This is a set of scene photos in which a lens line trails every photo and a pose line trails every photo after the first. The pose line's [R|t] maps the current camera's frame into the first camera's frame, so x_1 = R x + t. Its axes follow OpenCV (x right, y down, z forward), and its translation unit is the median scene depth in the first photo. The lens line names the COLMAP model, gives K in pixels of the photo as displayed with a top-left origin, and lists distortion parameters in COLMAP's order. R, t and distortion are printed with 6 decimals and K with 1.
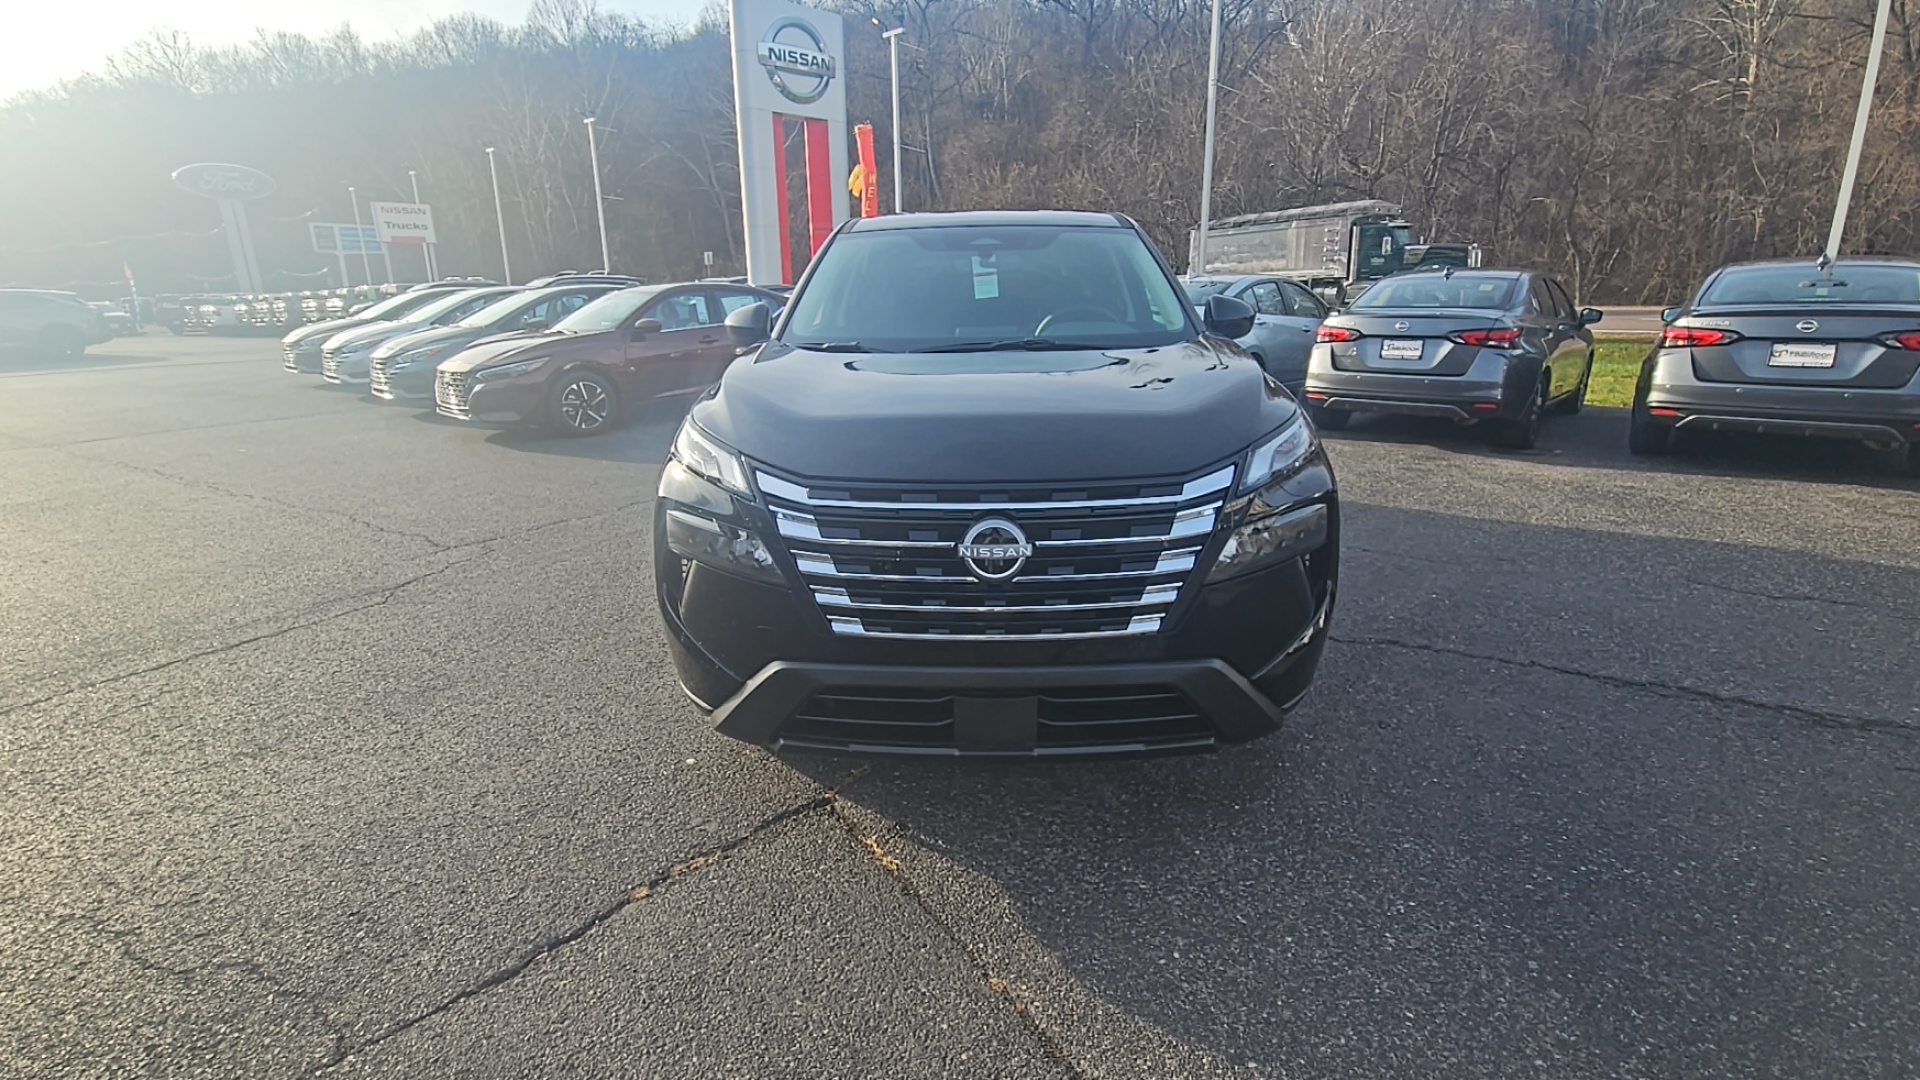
lens RADIAL K [[857.4, 0, 953.7], [0, 857.4, 528.4], [0, 0, 1]] dist [0.015099, -0.010495]
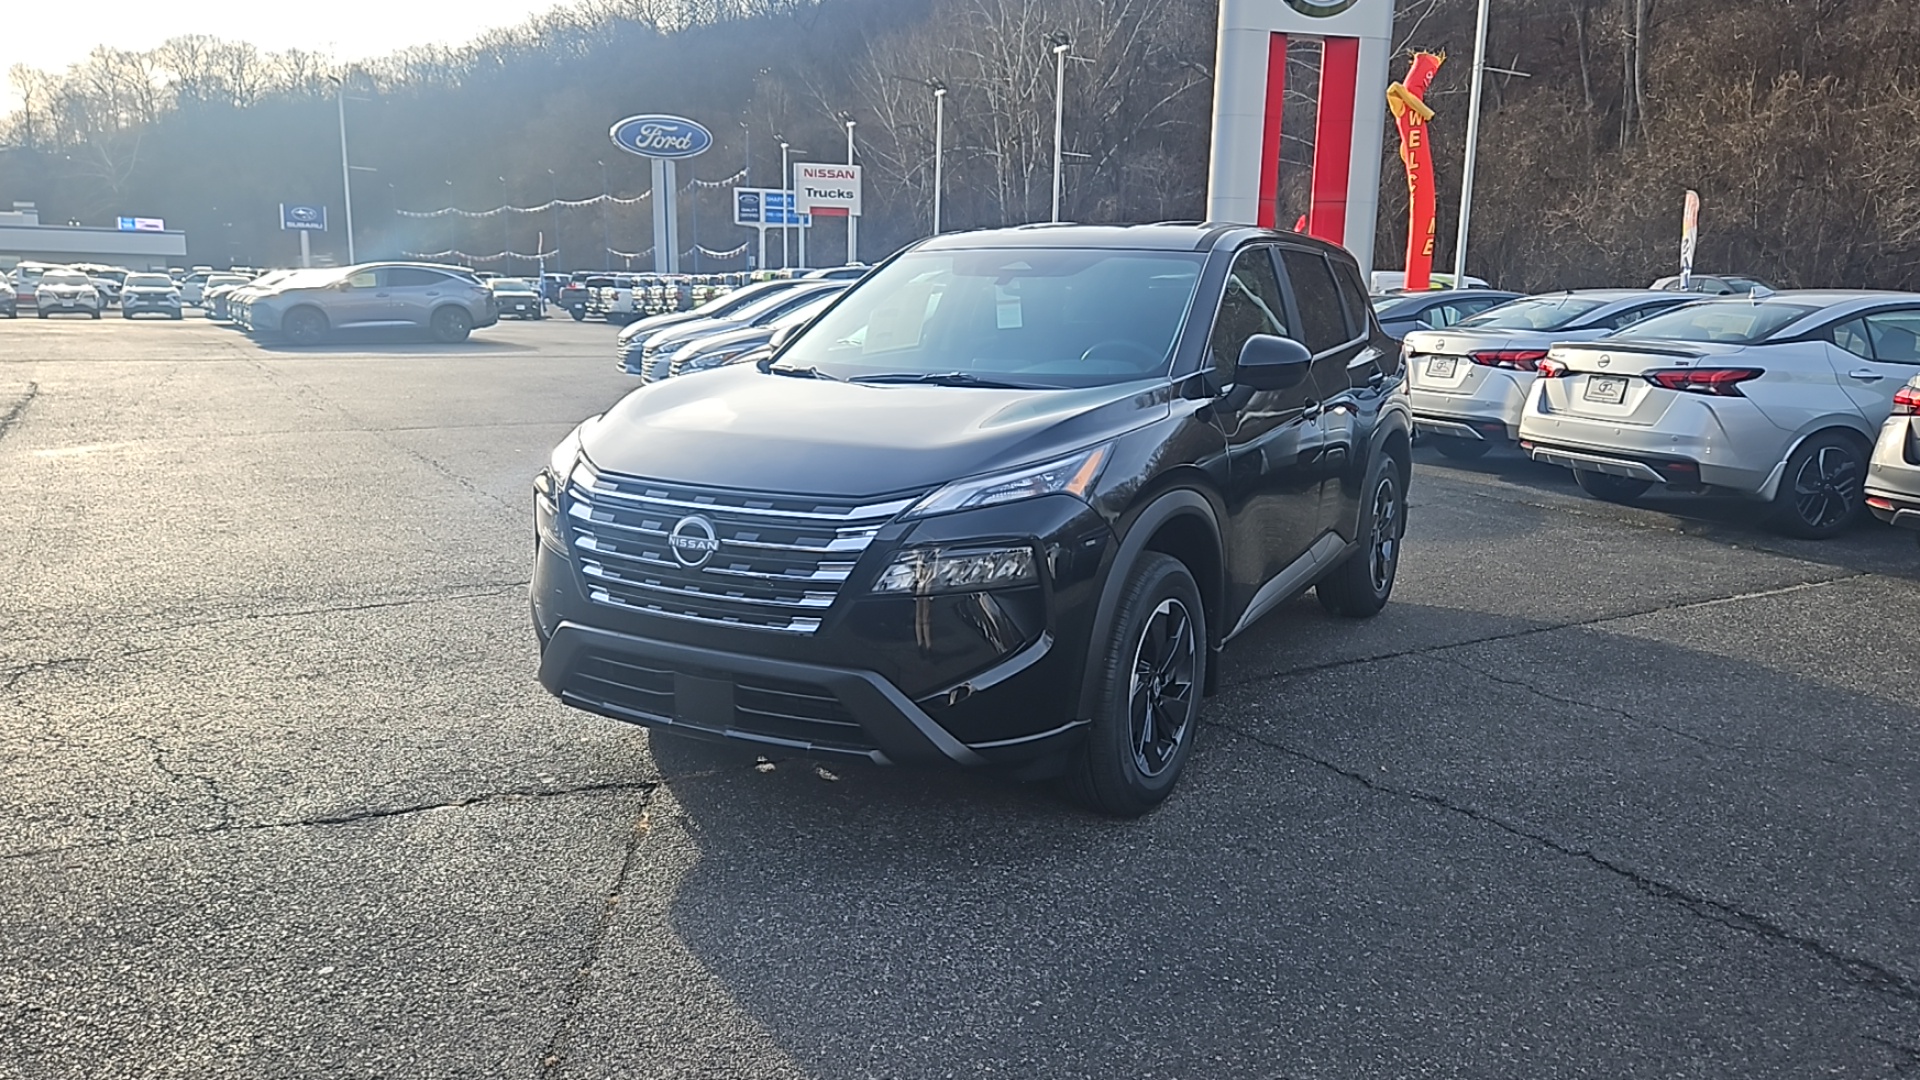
lens RADIAL K [[1467.5, 0, 1001.3], [0, 1467.5, 544.7], [0, 0, 1]] dist [0.077133, -0.063448]
pose [[0.885405, 0.109173, -0.451818, 0.767502], [-0.151185, 0.986813, -0.057827, 0.046978], [0.439547, 0.119508, 0.890234, -0.353132]]
